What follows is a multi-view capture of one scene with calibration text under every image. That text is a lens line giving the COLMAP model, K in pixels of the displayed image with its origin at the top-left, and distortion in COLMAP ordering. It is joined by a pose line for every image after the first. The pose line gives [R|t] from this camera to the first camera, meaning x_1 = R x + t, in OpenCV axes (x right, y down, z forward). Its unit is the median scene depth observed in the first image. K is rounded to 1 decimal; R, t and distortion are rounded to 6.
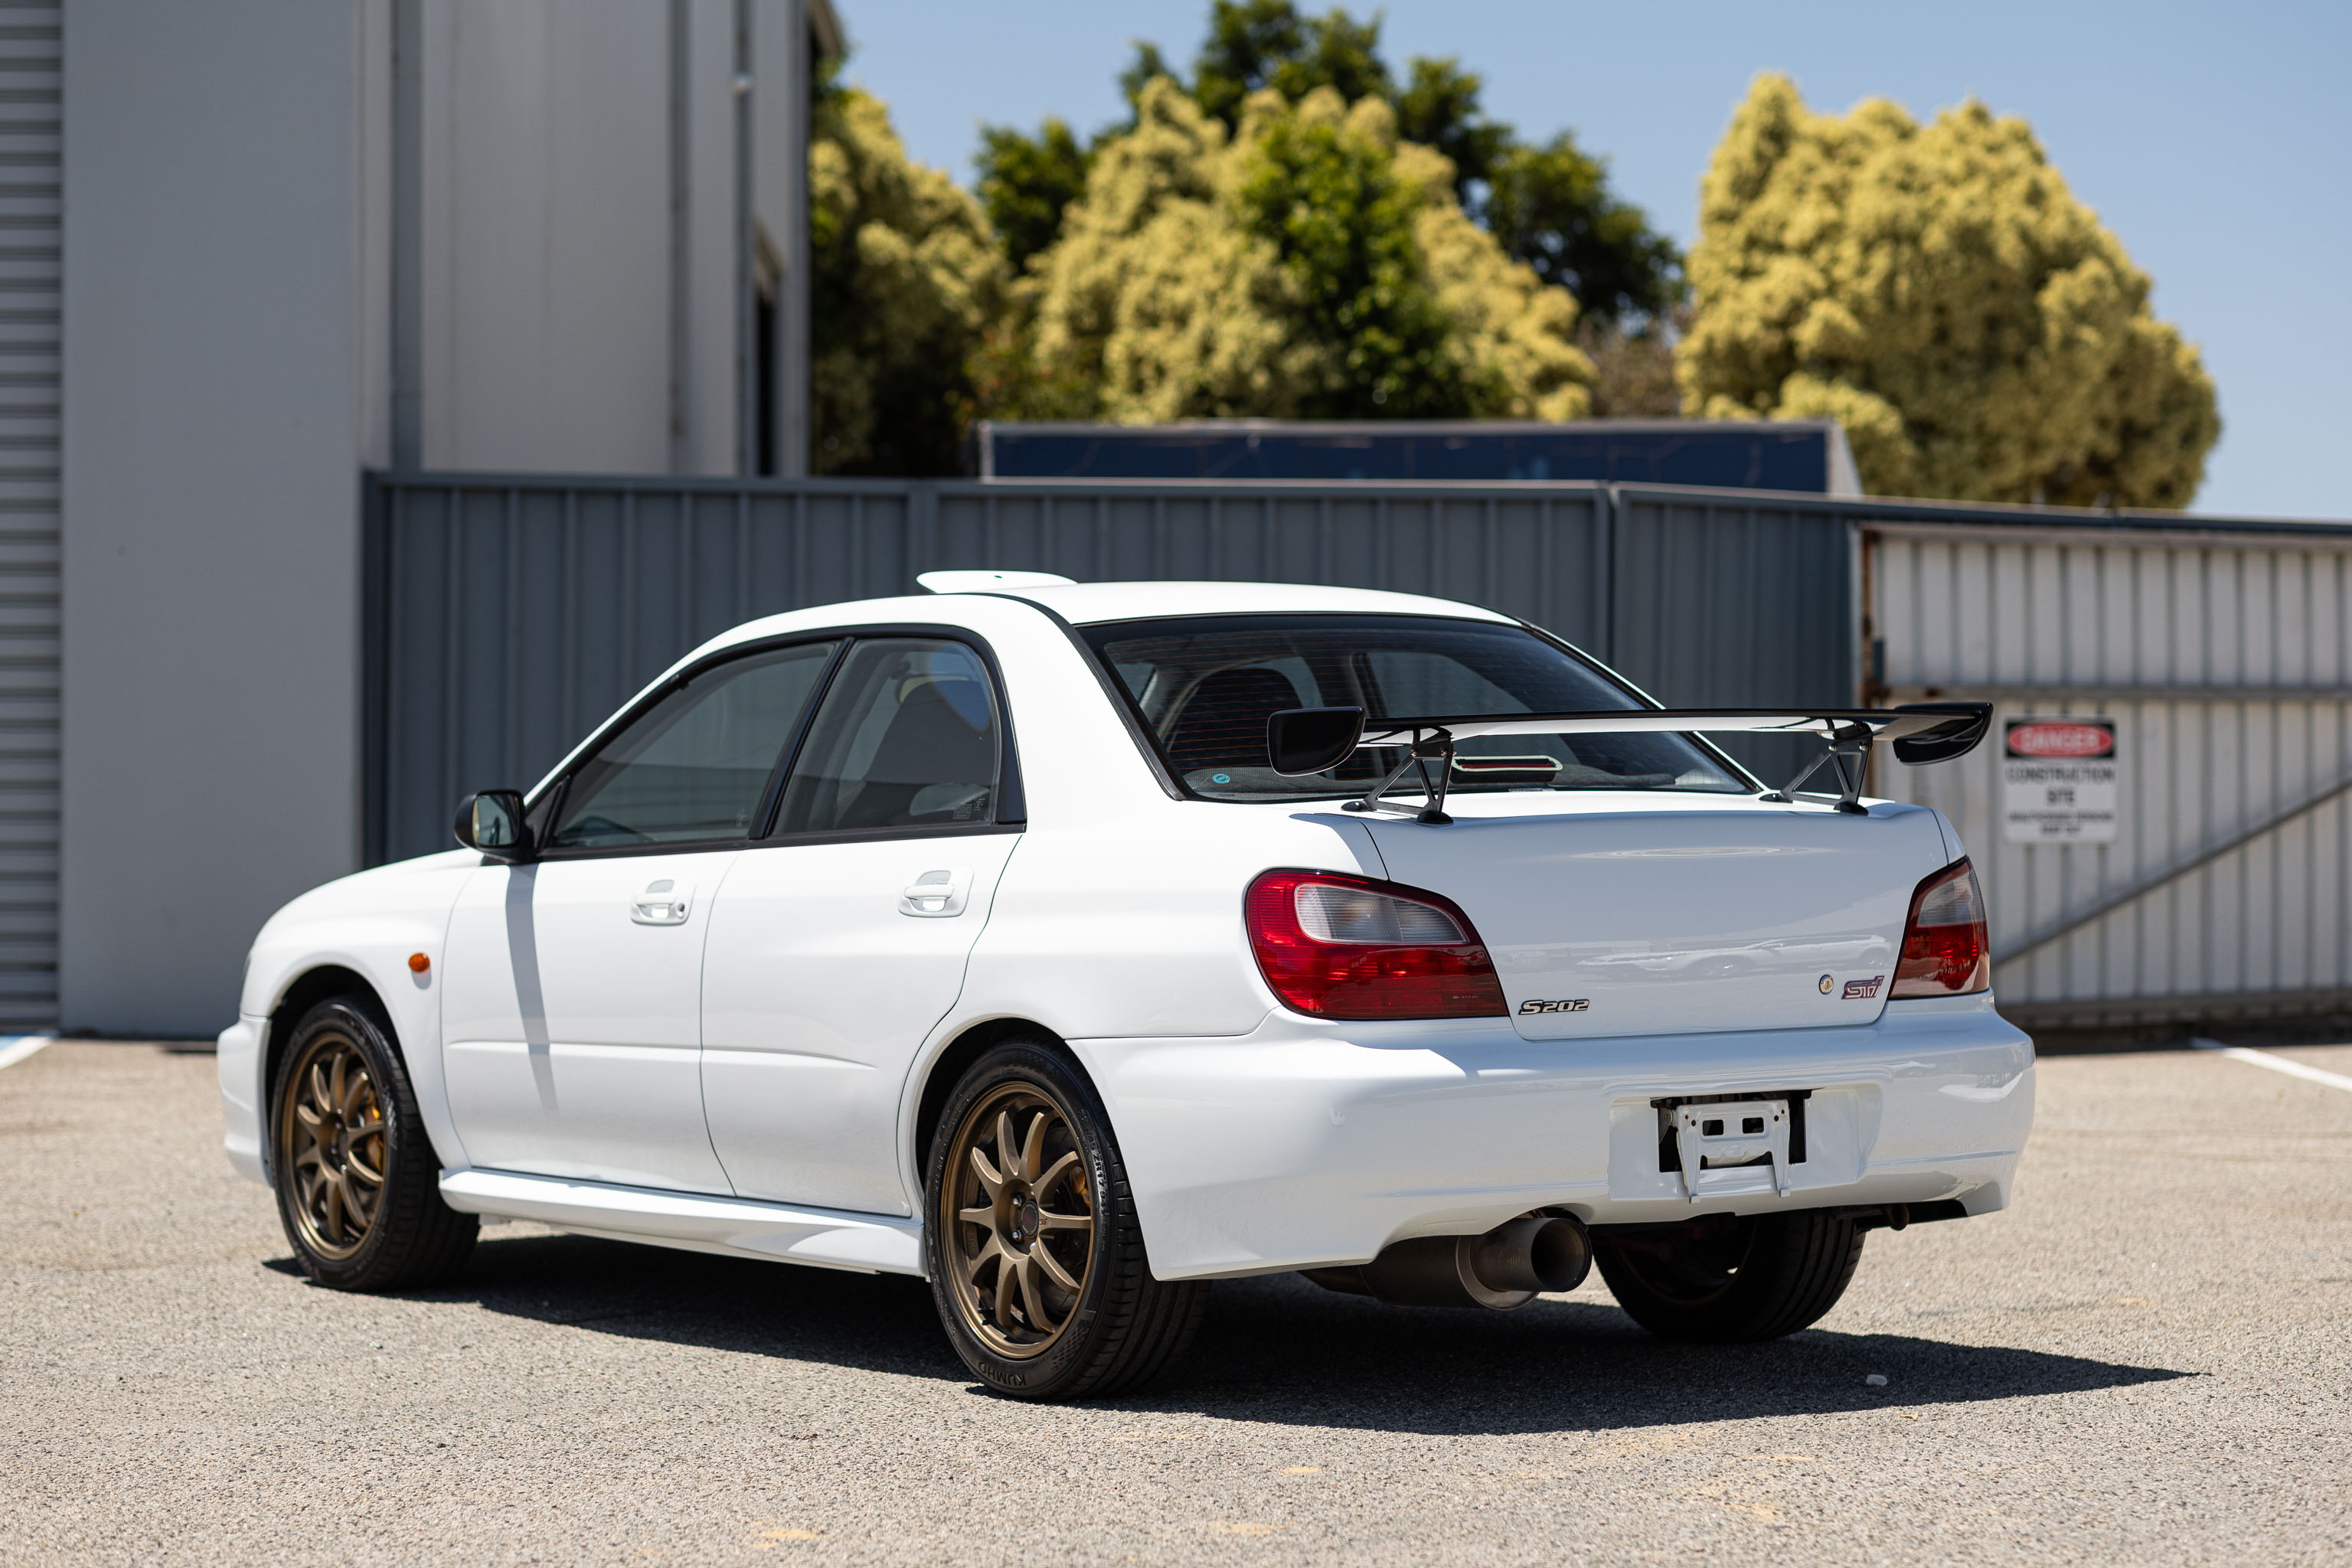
lens RADIAL K [[5750.4, 0, 1174.2], [0, 5750.4, 684.6], [0, 0, 1]] dist [-0.006668, 0.388116]
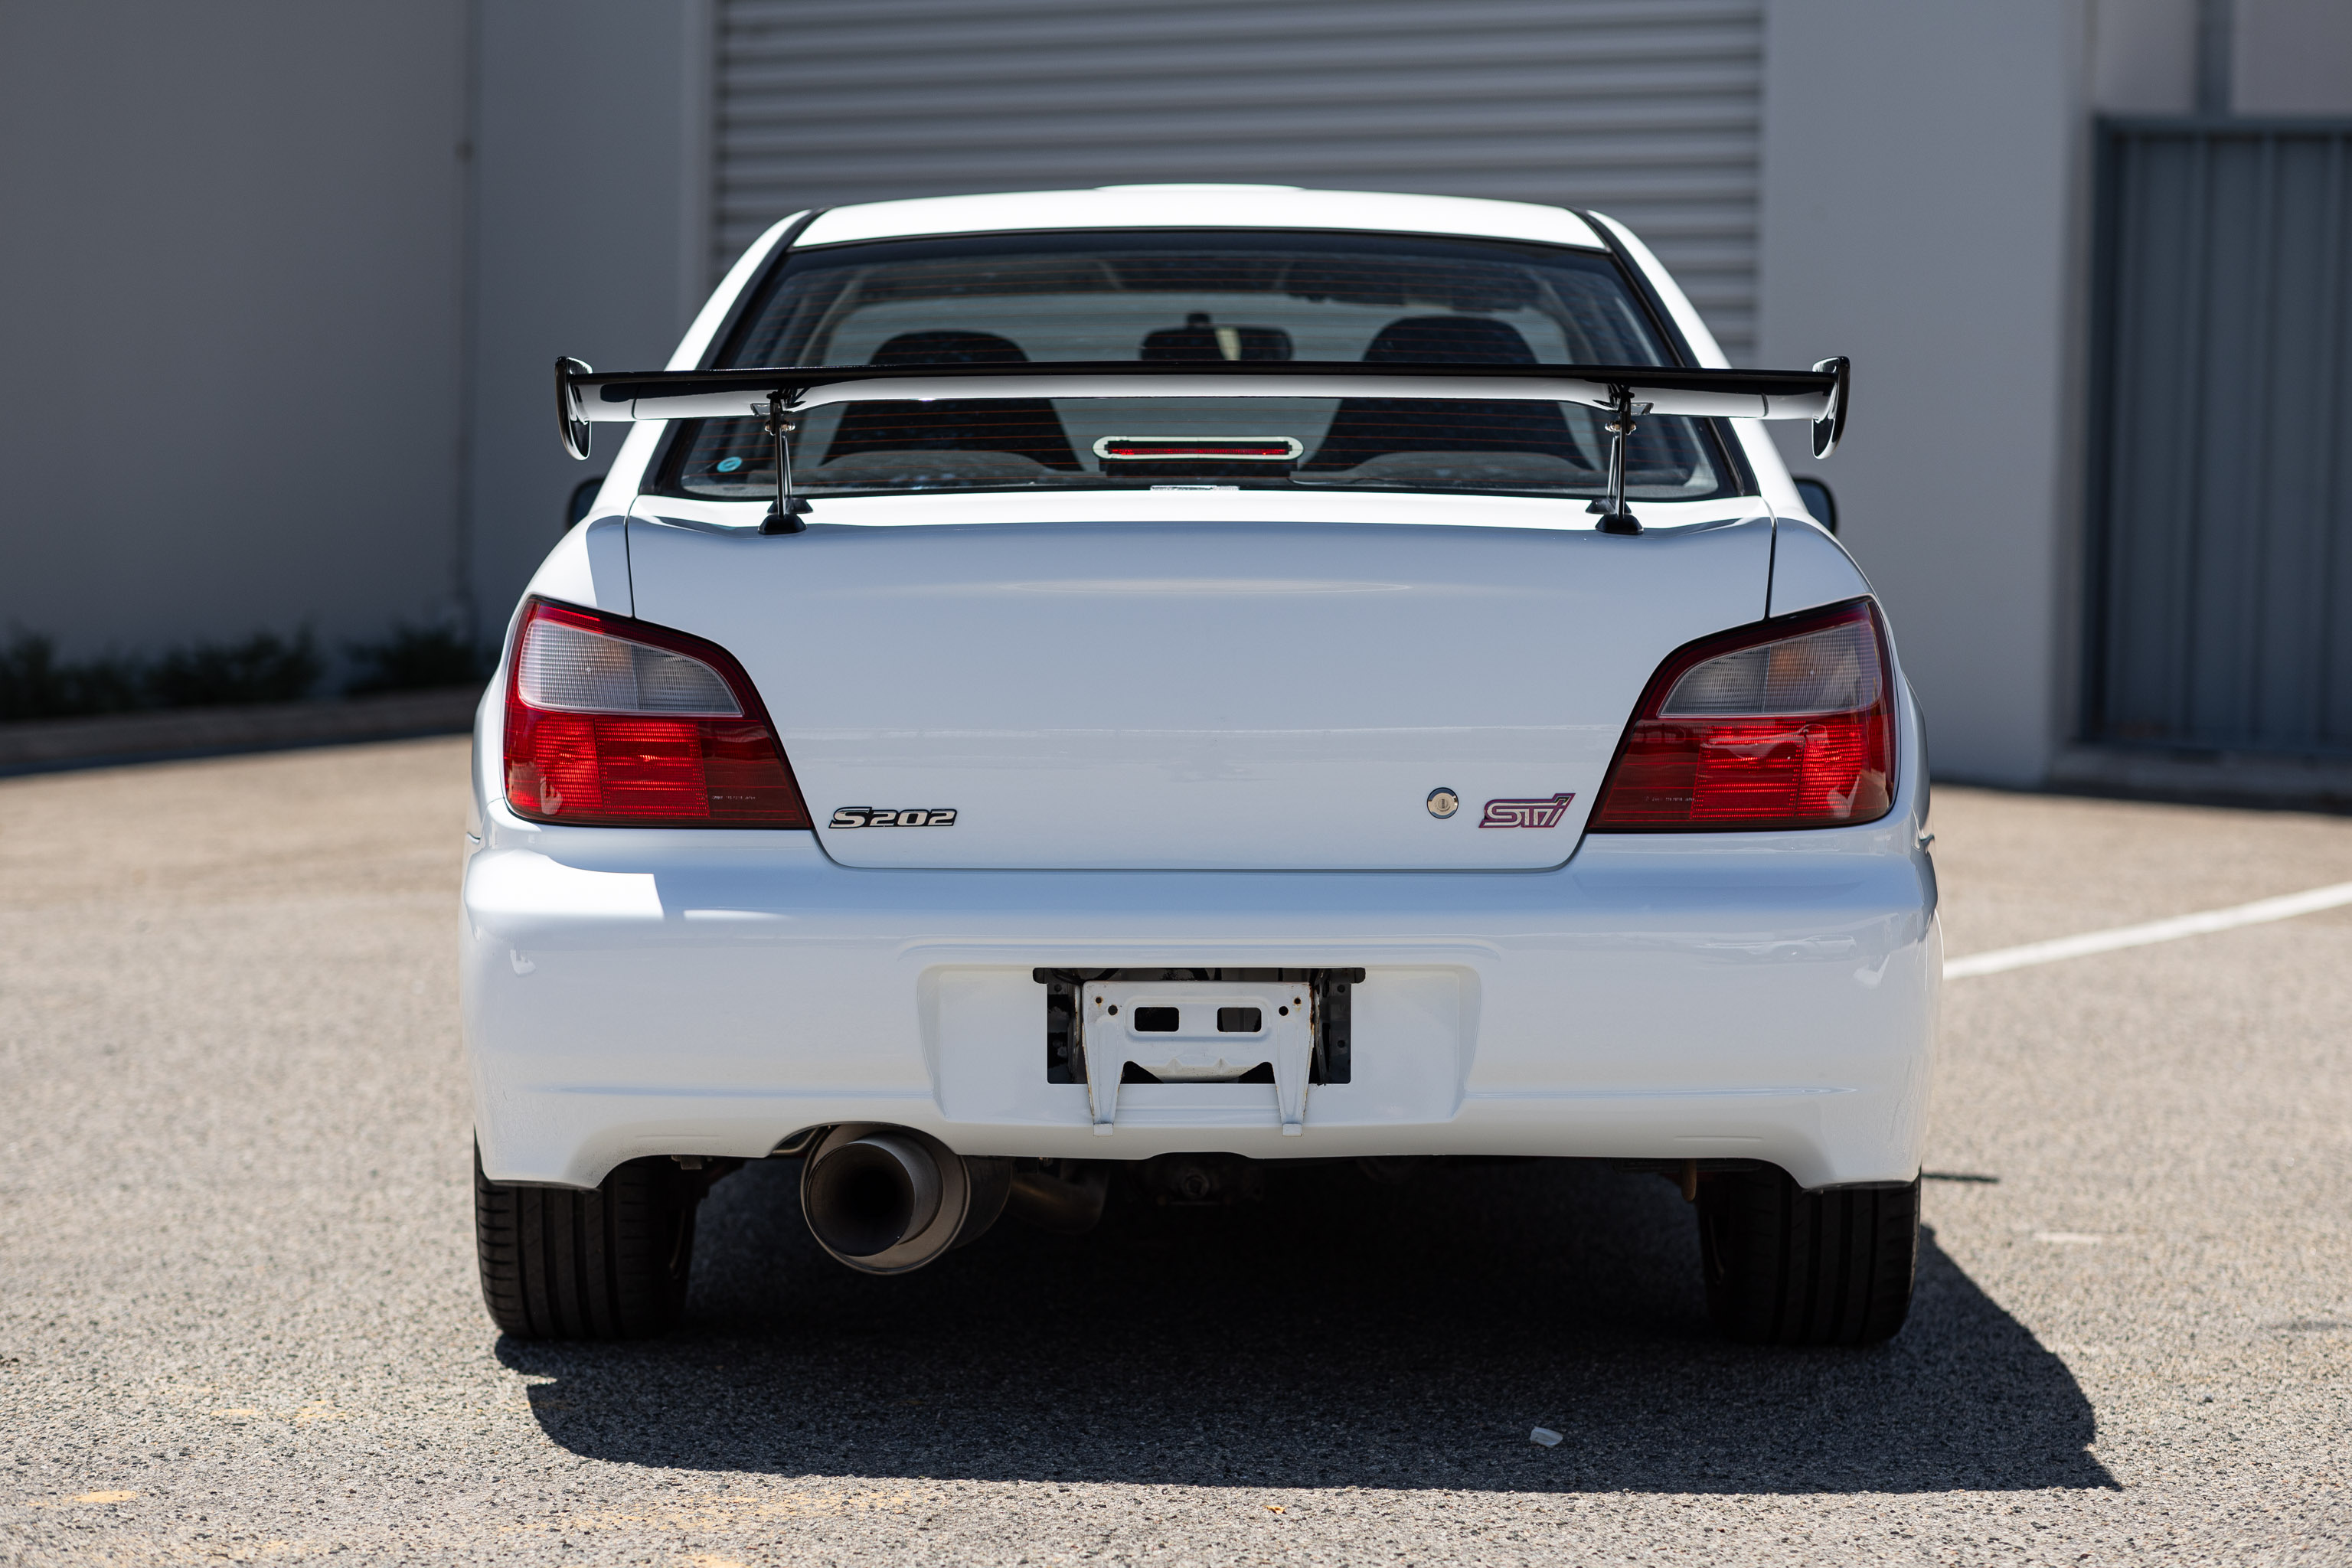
lens RADIAL K [[5805.4, 0, 1024.8], [0, 5805.4, 975.5], [0, 0, 1]] dist [-0.257897, -0.293176]
pose [[0.805697, 0.062764, -0.588994, 0.377358], [-0.003211, 0.994818, 0.101617, 0.005688], [0.592320, -0.079981, 0.801723, 0.390359]]
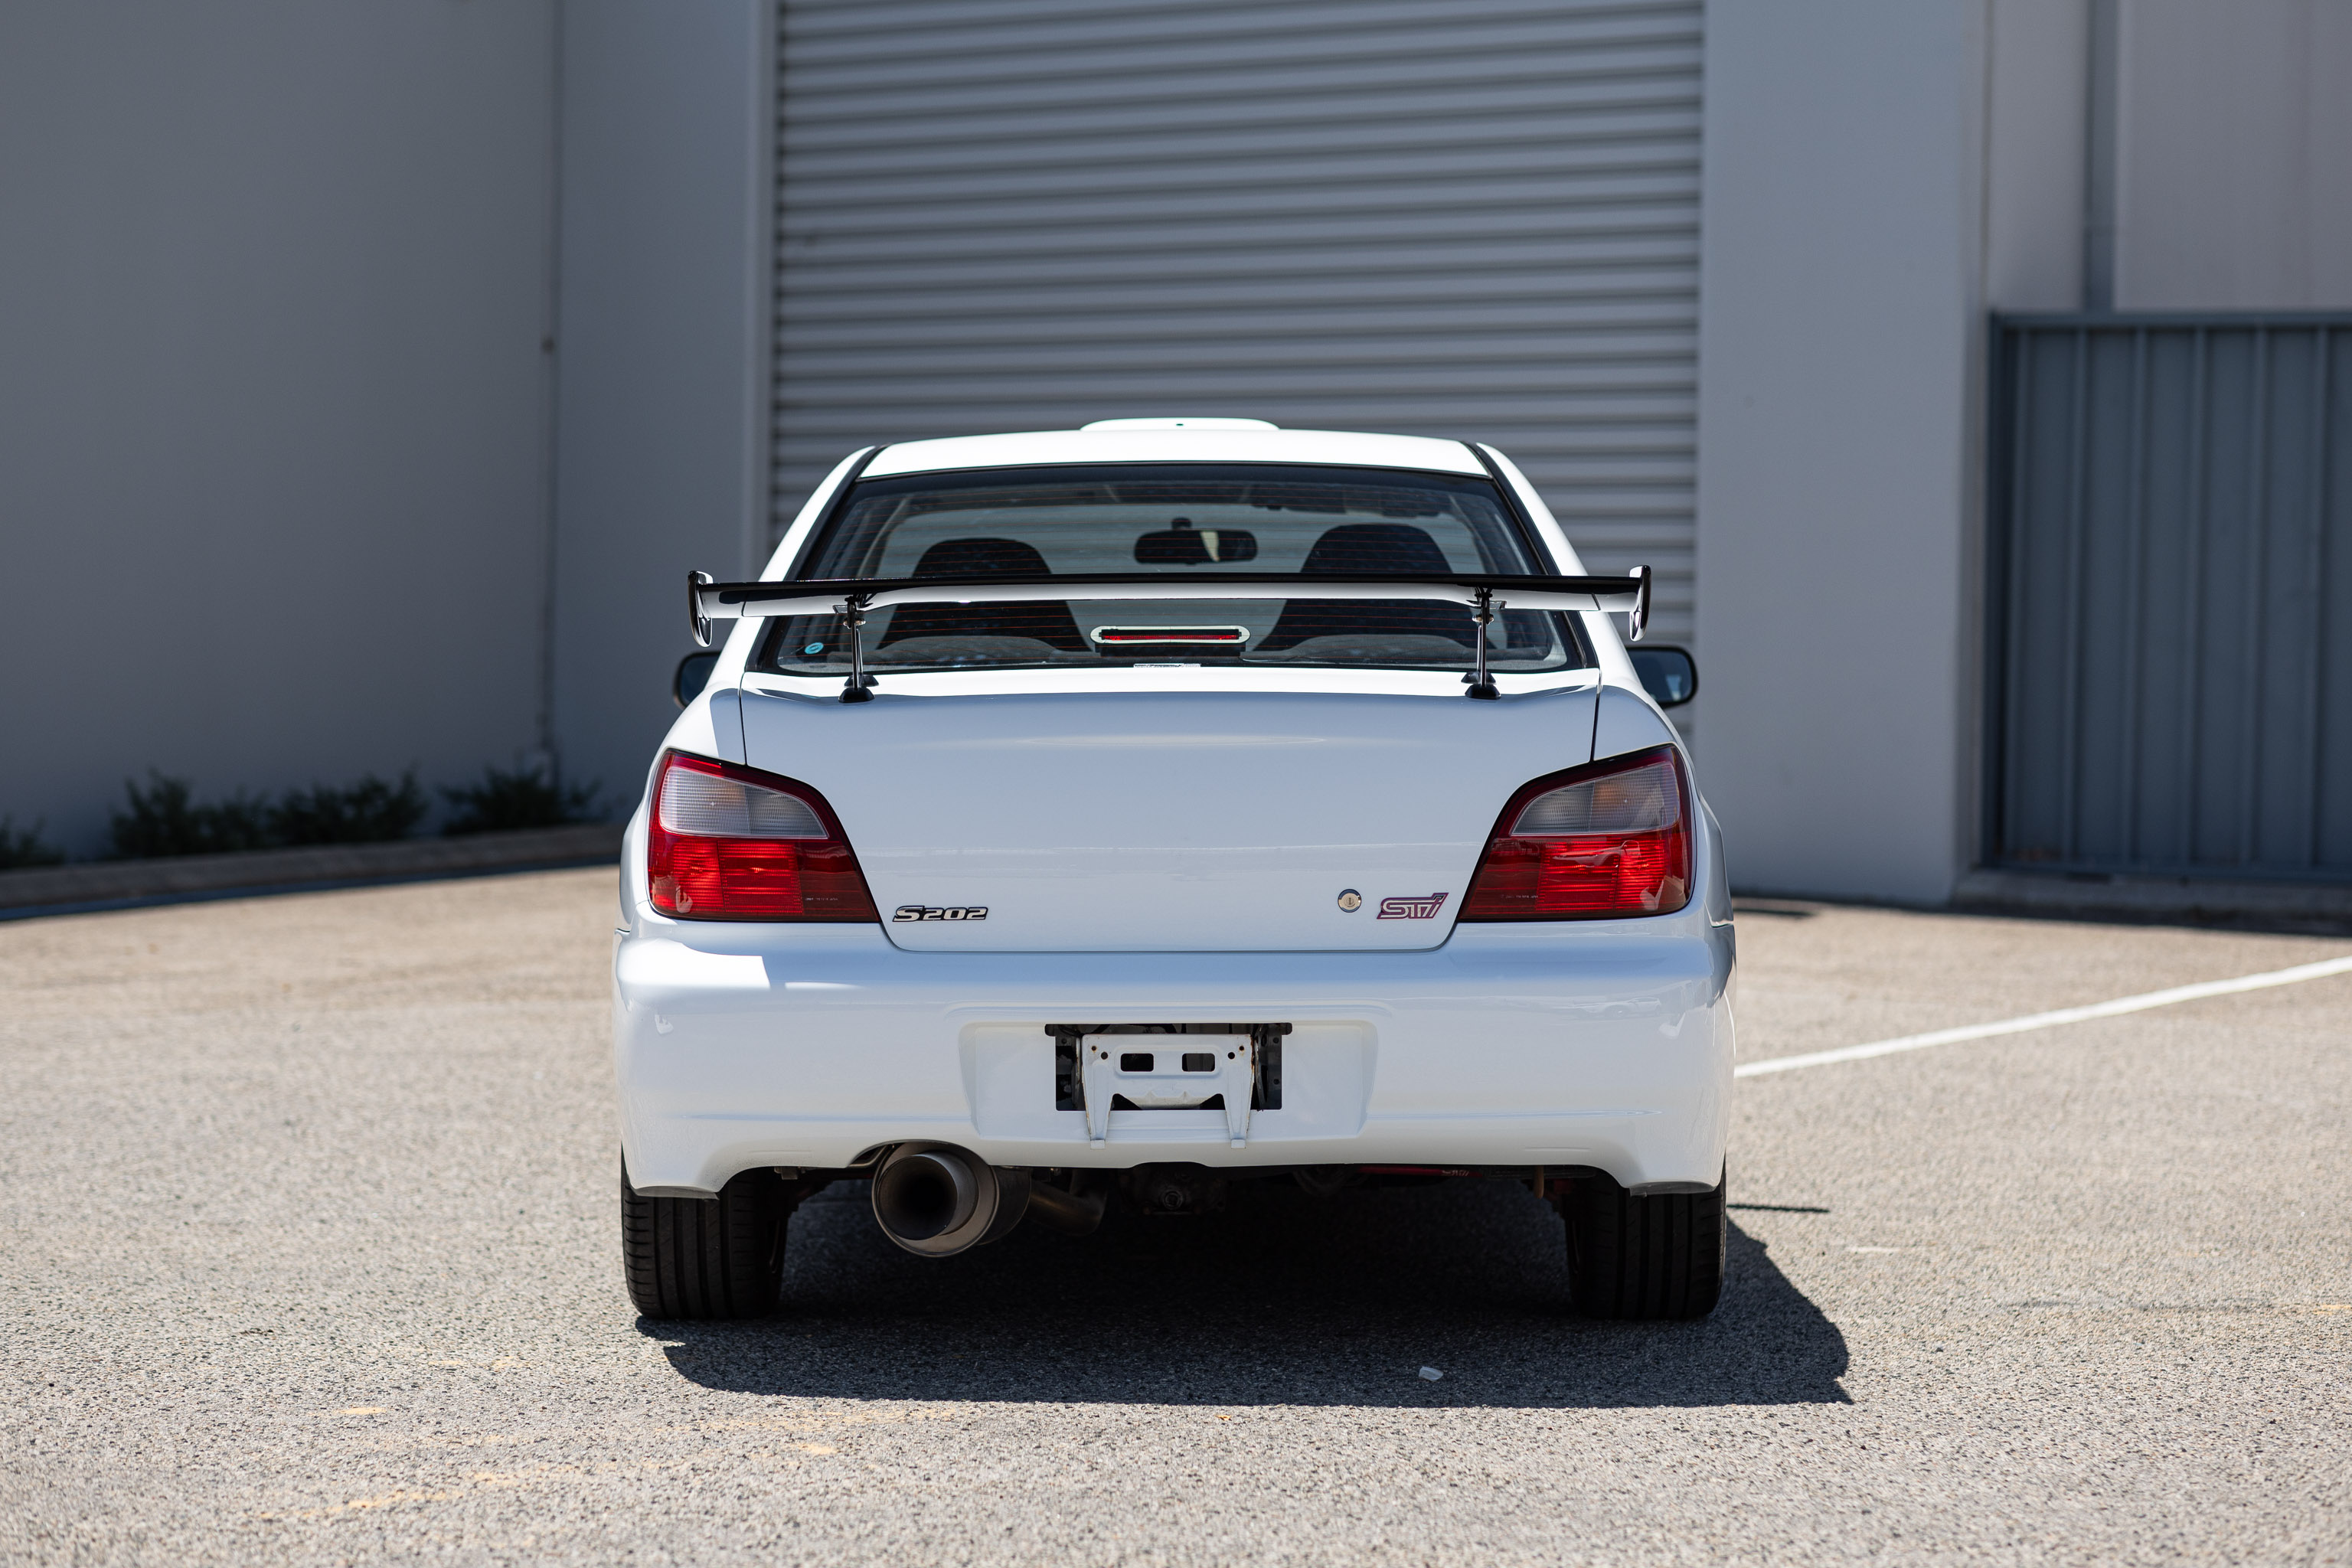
lens RADIAL K [[5674.7, 0, 1126.3], [0, 5674.7, 786.1], [0, 0, 1]] dist [0.001509, 0.527775]
pose [[0.812801, 0.025148, -0.581998, 0.478195], [0.000826, 0.999017, 0.044322, -0.001256], [0.582540, -0.036506, 0.811981, 0.257484]]
